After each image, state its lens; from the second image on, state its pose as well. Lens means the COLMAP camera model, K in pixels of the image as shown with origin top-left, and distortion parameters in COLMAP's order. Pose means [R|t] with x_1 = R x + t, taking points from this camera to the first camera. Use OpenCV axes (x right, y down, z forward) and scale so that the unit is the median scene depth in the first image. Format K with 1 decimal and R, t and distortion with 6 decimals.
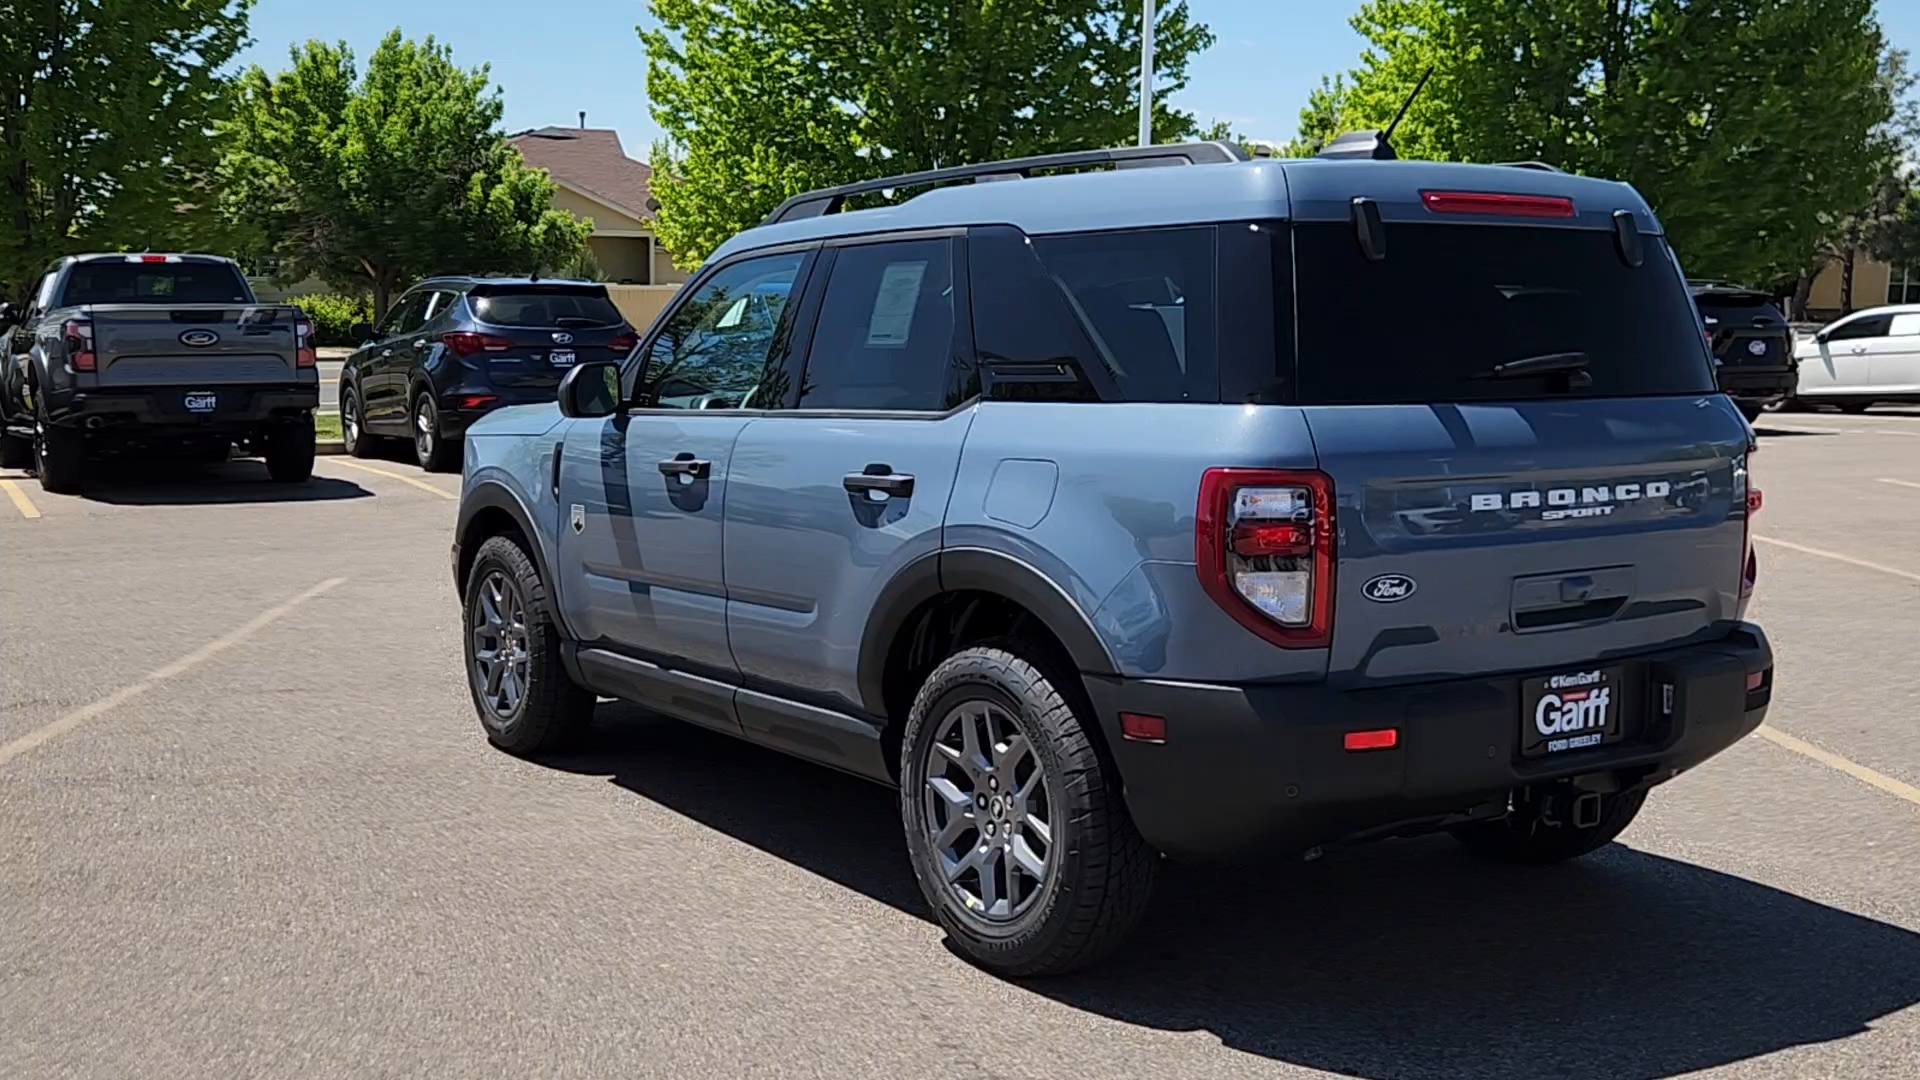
lens RADIAL K [[2035.8, 0, 944.6], [0, 2035.8, 540.1], [0, 0, 1]] dist [0.026073, 0.000000]
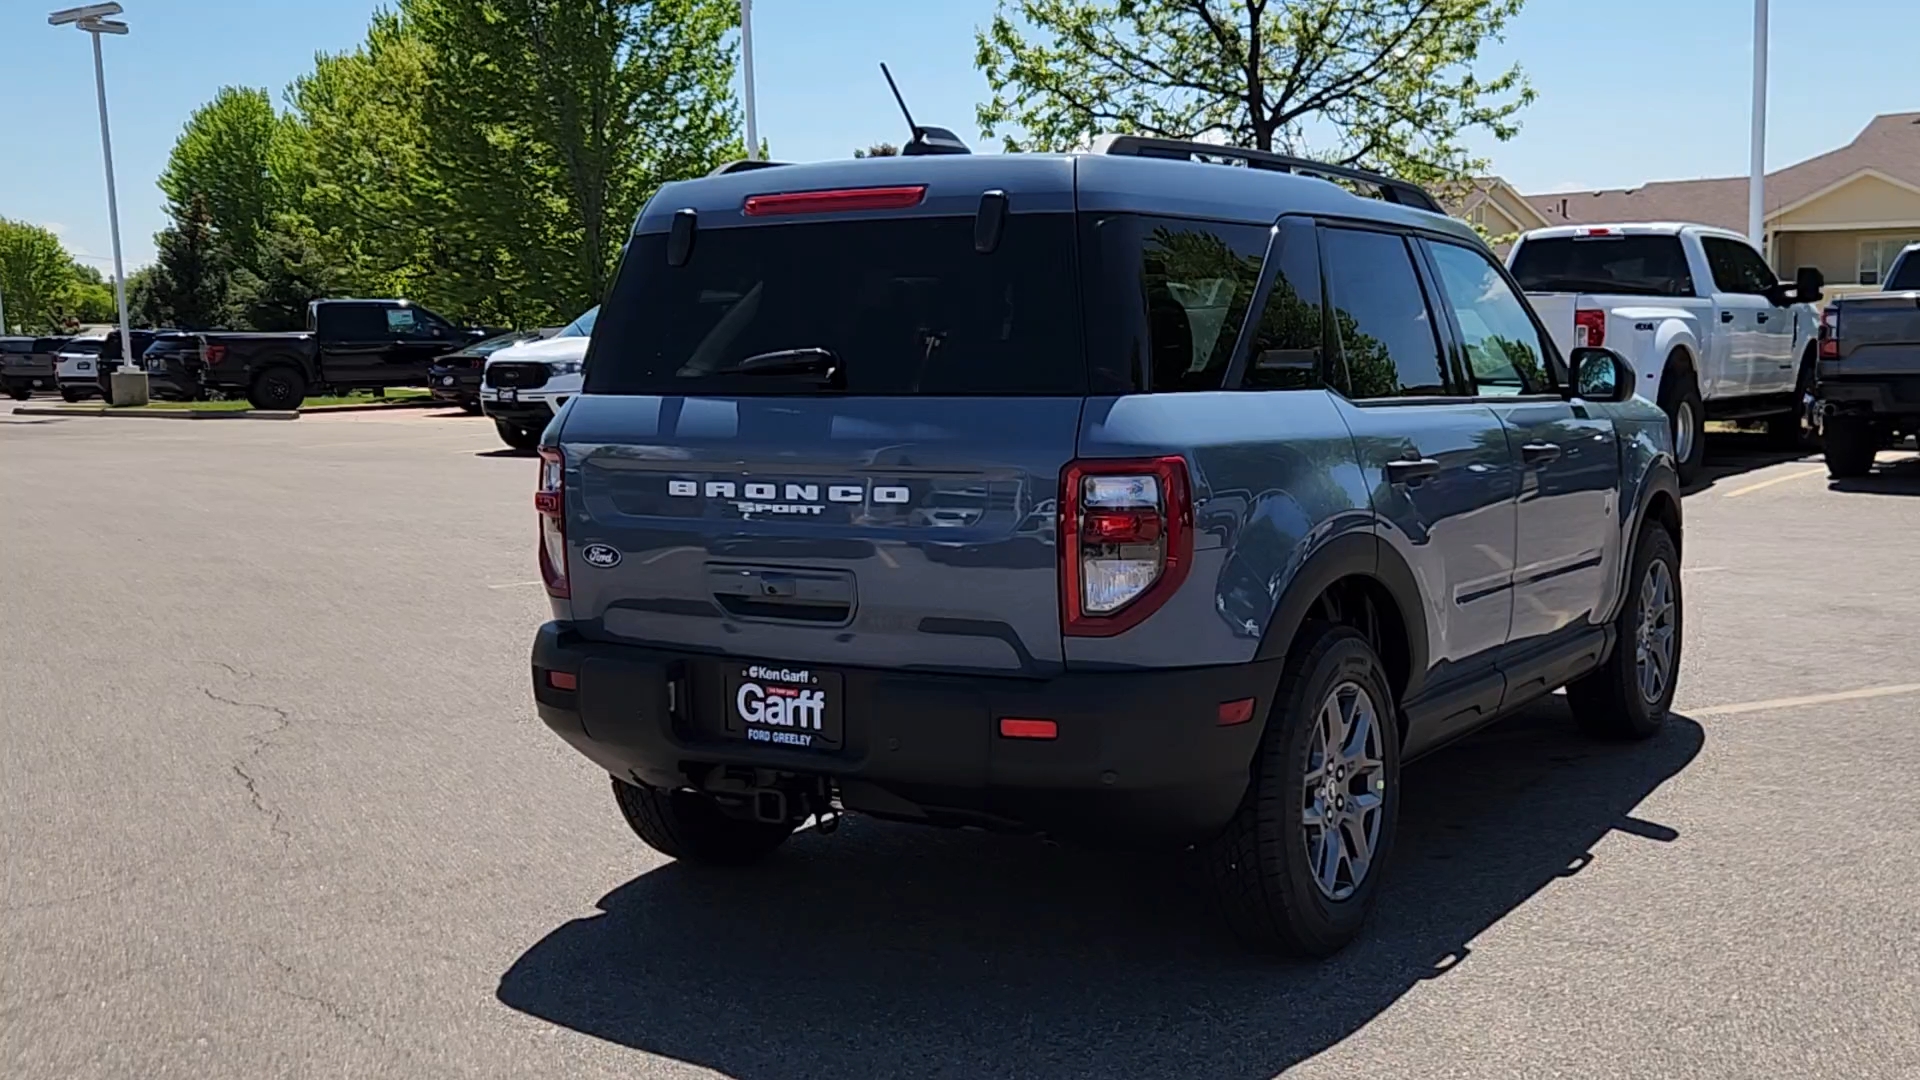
lens RADIAL K [[2035.8, 0, 954.6], [0, 2035.8, 536.6], [0, 0, 1]] dist [0.026073, 0.000000]
pose [[0.404258, 0.082728, -0.910896, 1.143089], [-0.077944, 0.995394, 0.055811, -0.056434], [0.911318, 0.048437, 0.408844, 0.609427]]
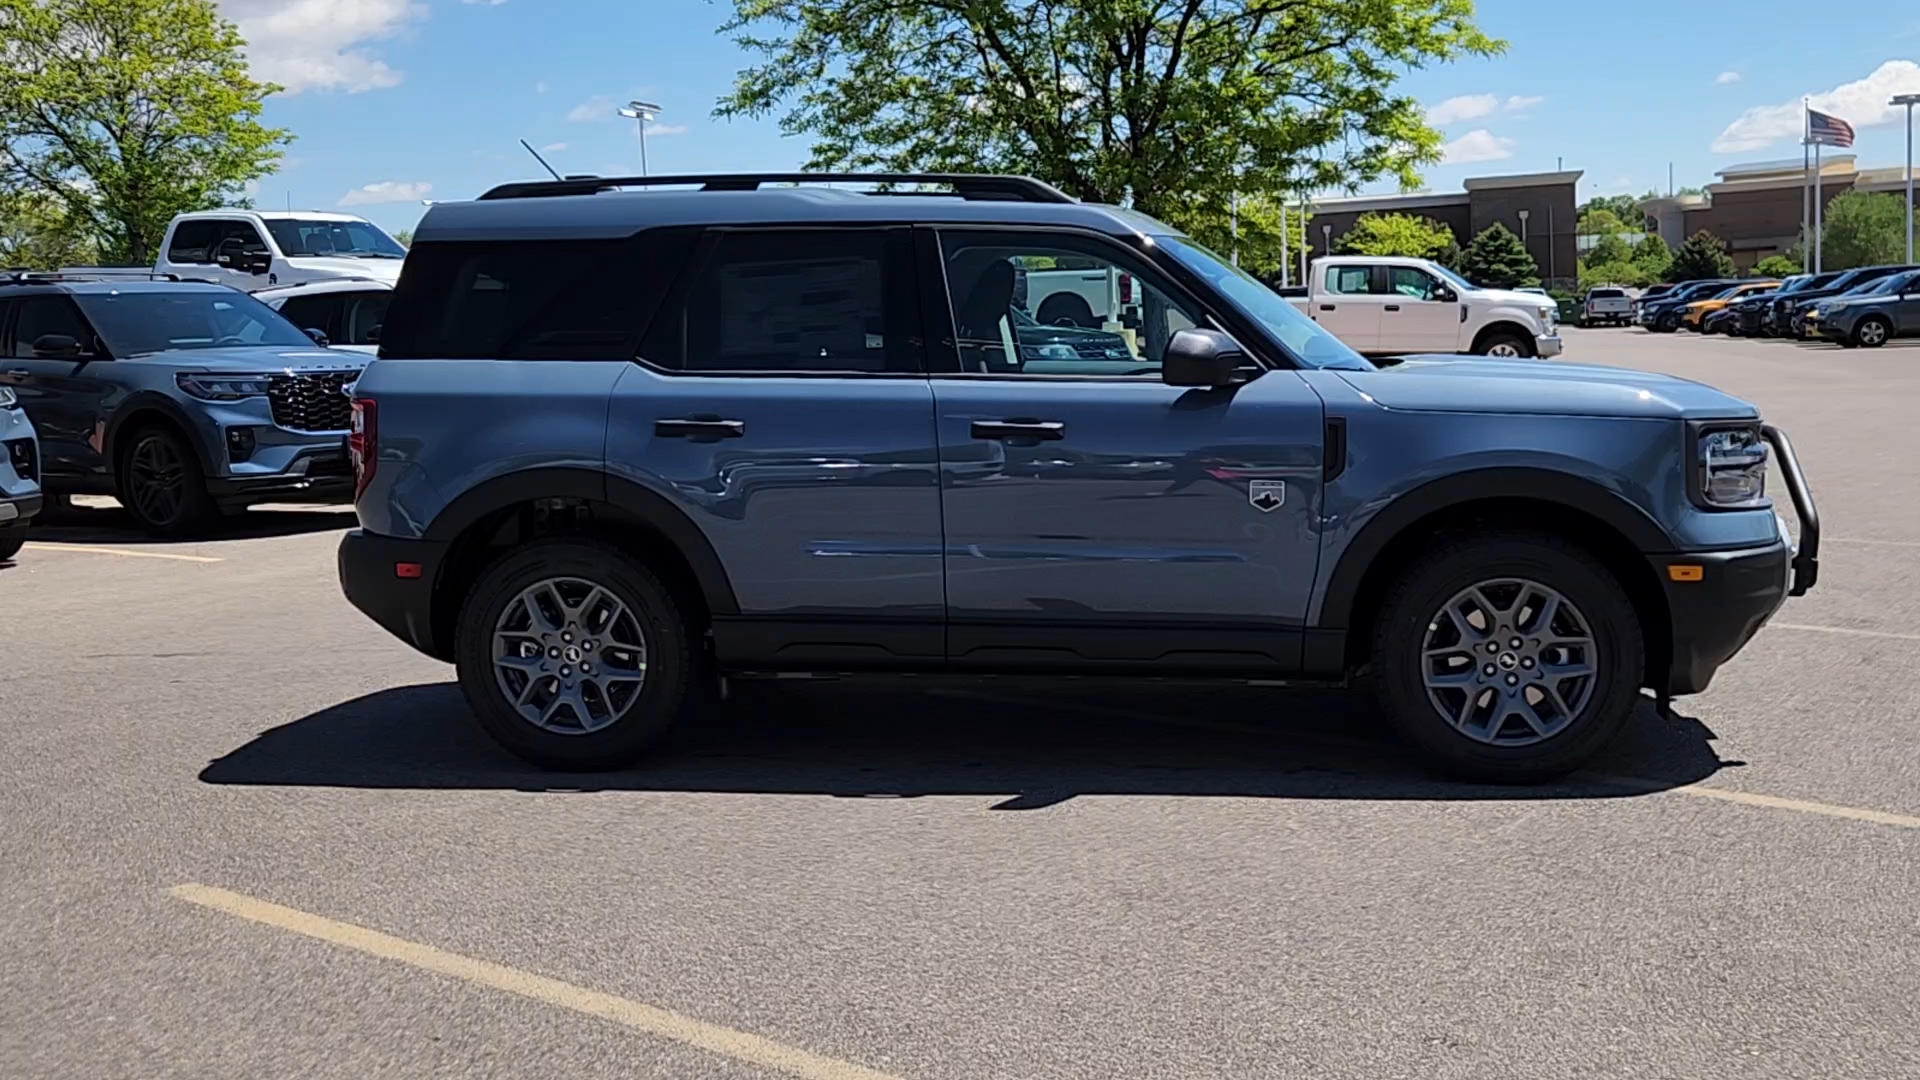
lens RADIAL K [[2035.8, 0, 950.2], [0, 2035.8, 536.6], [0, 0, 1]] dist [0.026073, 0.000000]
pose [[-0.664657, 0.094900, -0.741097, 1.153924], [-0.057852, 0.982386, 0.177684, -0.221567], [0.744905, 0.160973, -0.647460, 2.204719]]
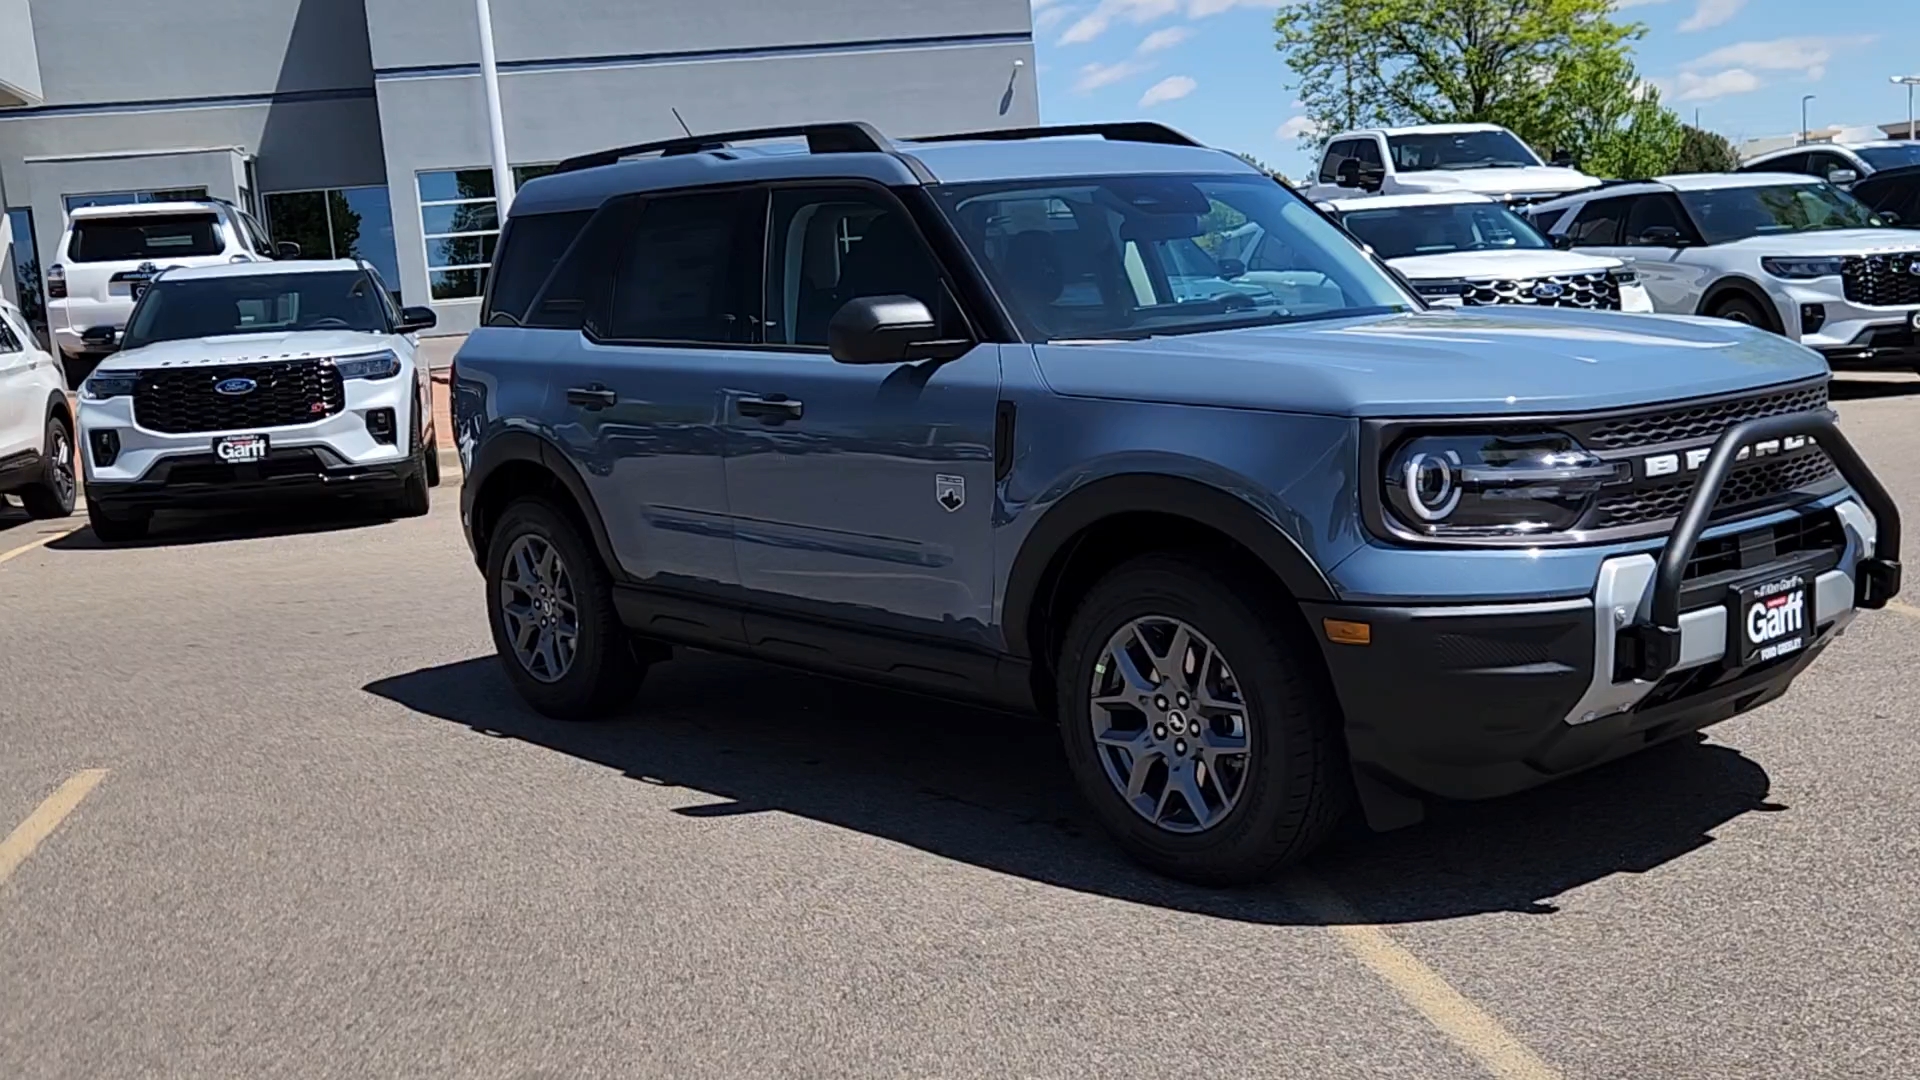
lens RADIAL K [[2035.8, 0, 952.6], [0, 2035.8, 556.0], [0, 0, 1]] dist [0.026073, 0.000000]
pose [[-0.990773, 0.072446, -0.114541, 0.223194], [0.042922, 0.969366, 0.241842, -0.258634], [0.128553, 0.234694, -0.963531, 2.557408]]
